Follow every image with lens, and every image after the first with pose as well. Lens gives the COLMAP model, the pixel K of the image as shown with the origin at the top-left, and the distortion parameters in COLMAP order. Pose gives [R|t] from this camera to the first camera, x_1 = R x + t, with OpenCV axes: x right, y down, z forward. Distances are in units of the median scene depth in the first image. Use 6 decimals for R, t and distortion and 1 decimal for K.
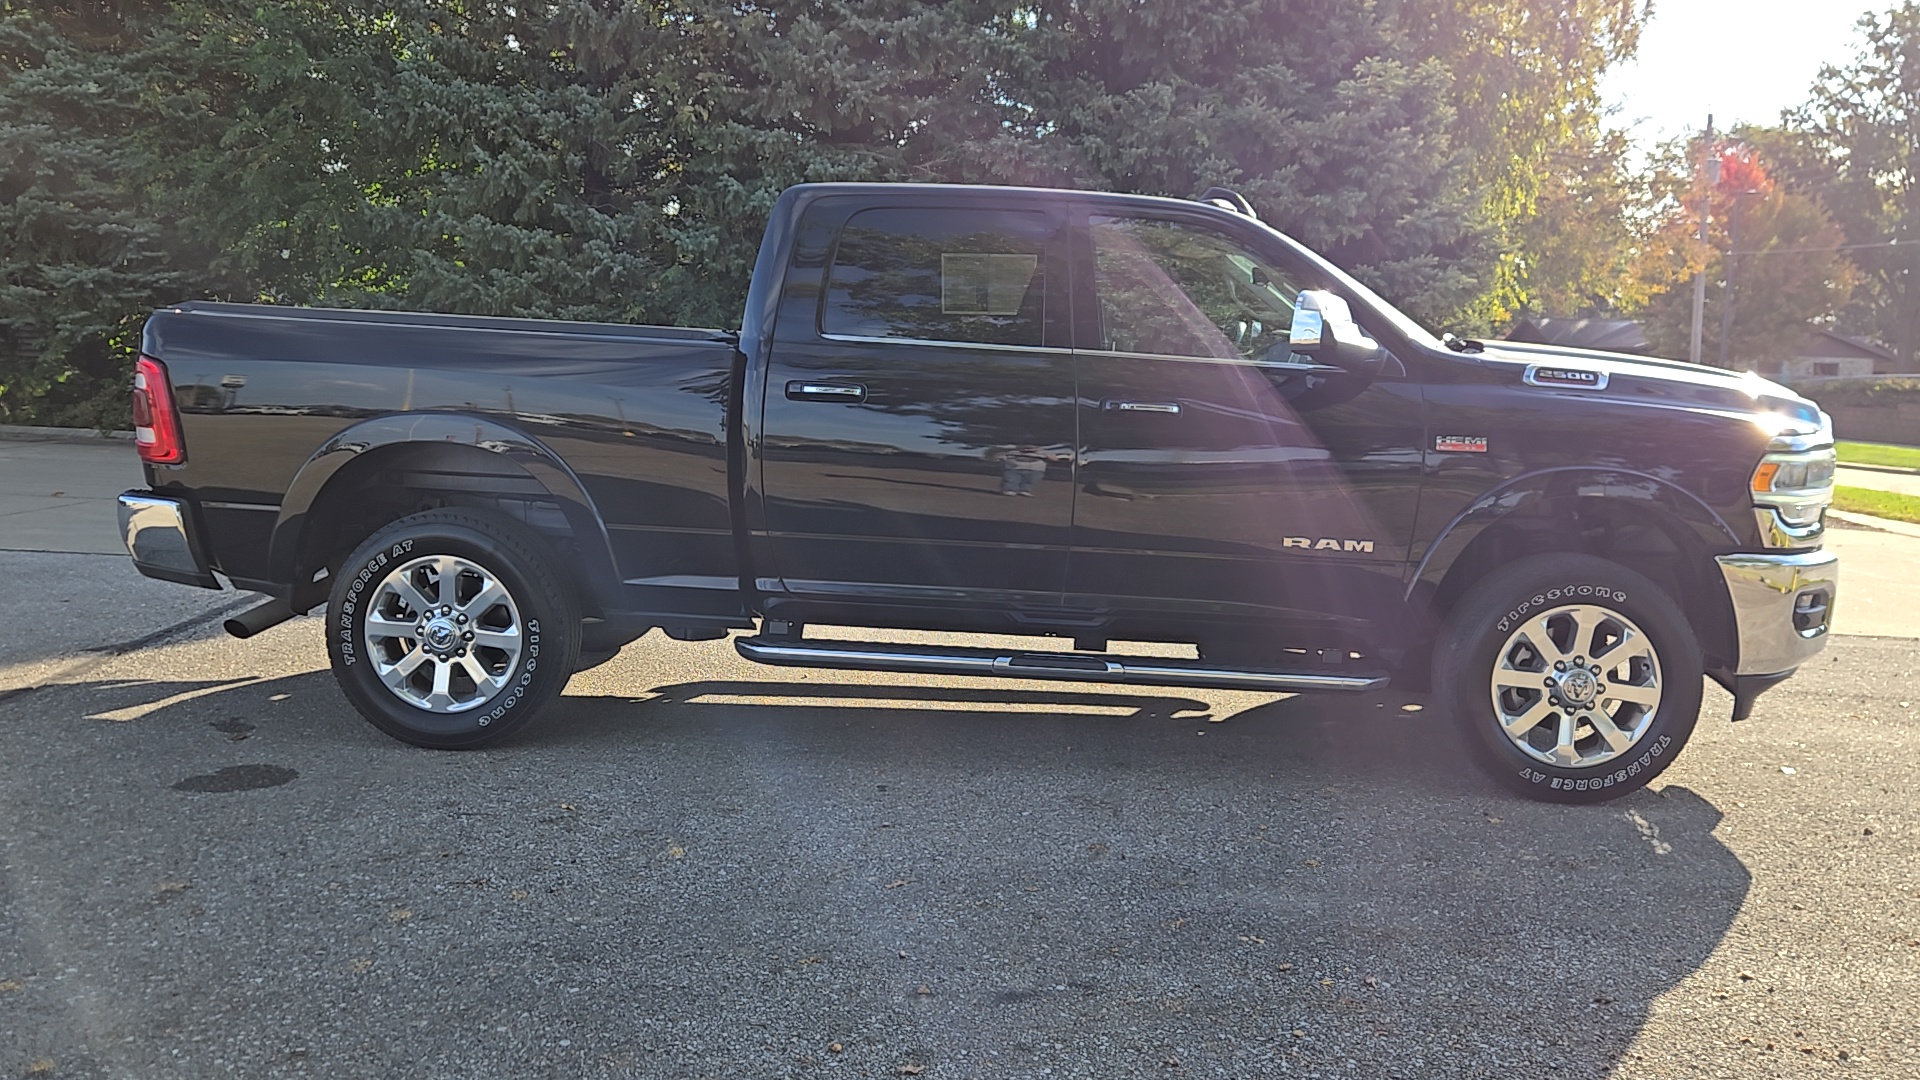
lens RADIAL K [[1609.8, 0, 925.0], [0, 1609.8, 526.7], [0, 0, 1]] dist [0.019856, -0.013882]
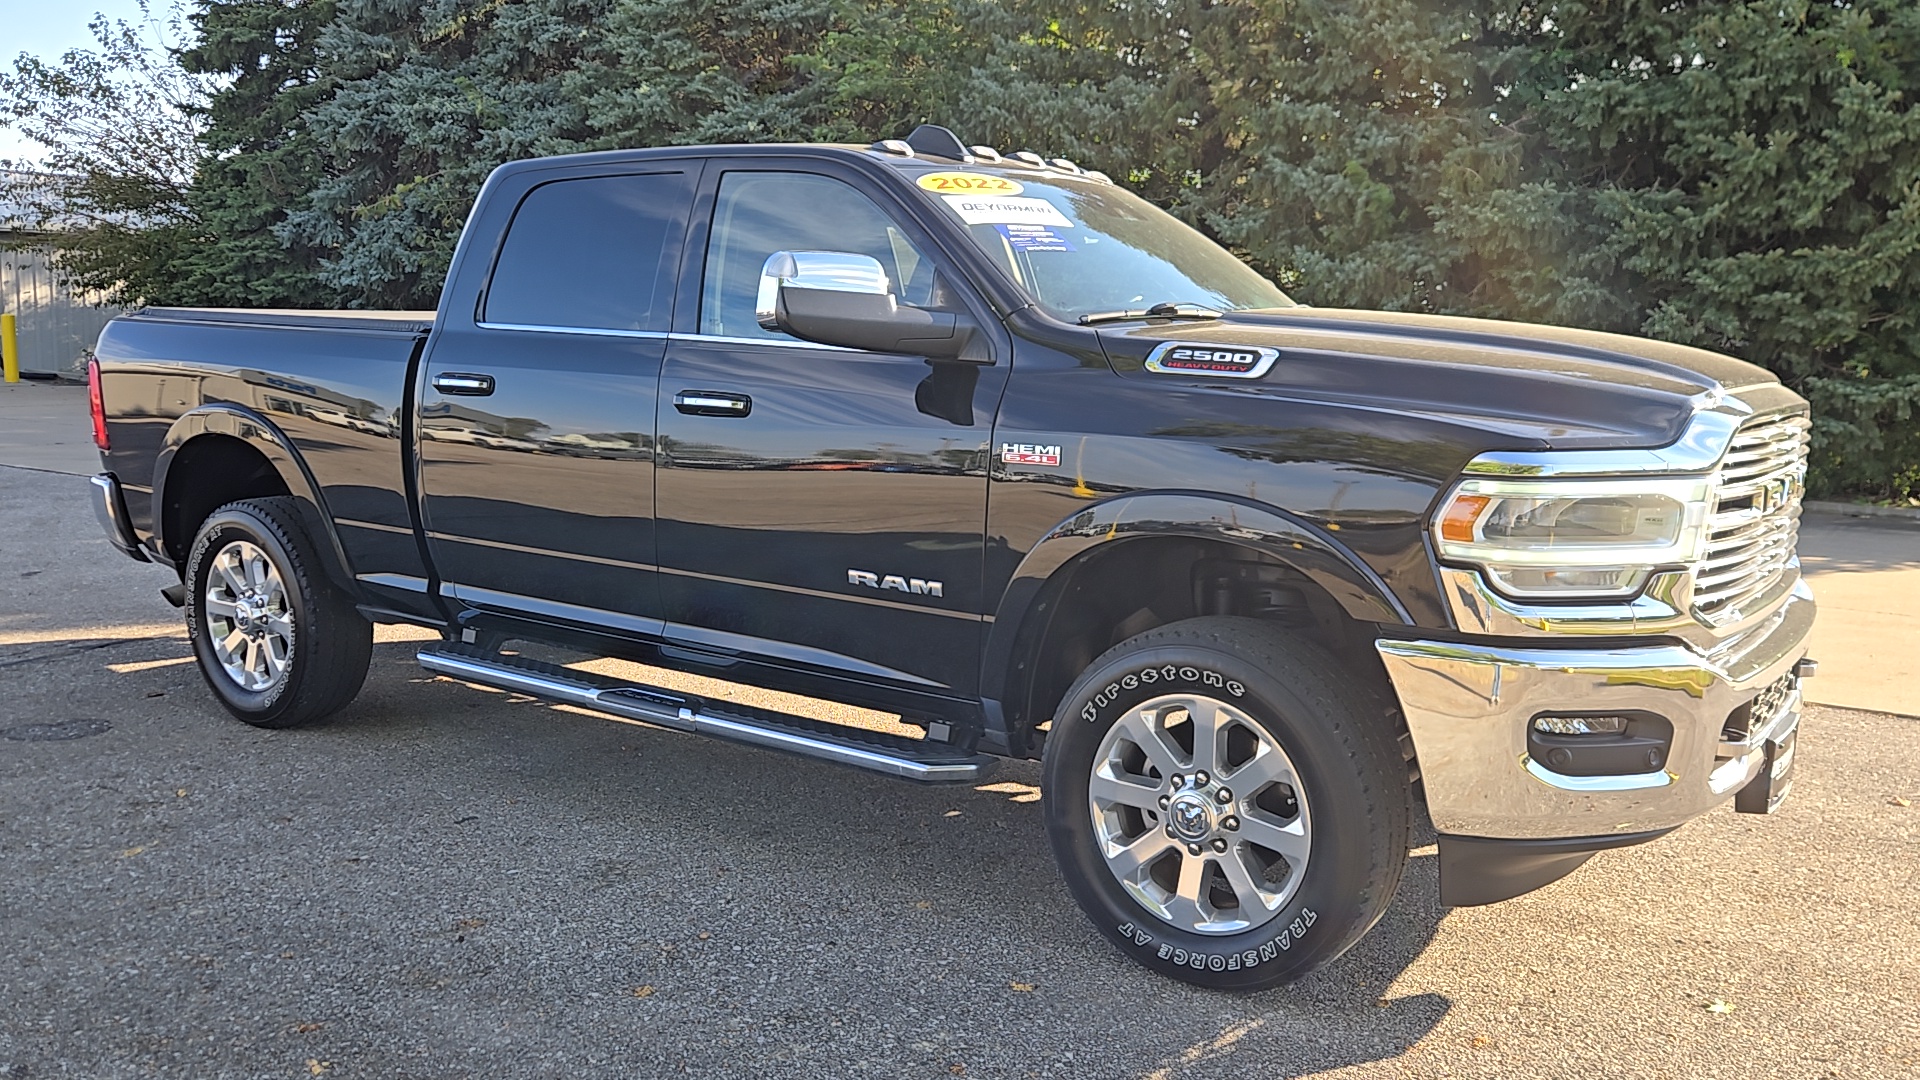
lens RADIAL K [[1609.8, 0, 959.7], [0, 1609.8, 543.7], [0, 0, 1]] dist [0.019856, -0.013882]
pose [[0.836723, 0.049339, -0.545400, 0.682290], [-0.045129, 0.998758, 0.021118, -0.024634], [0.545764, 0.006943, 0.837910, 0.374288]]
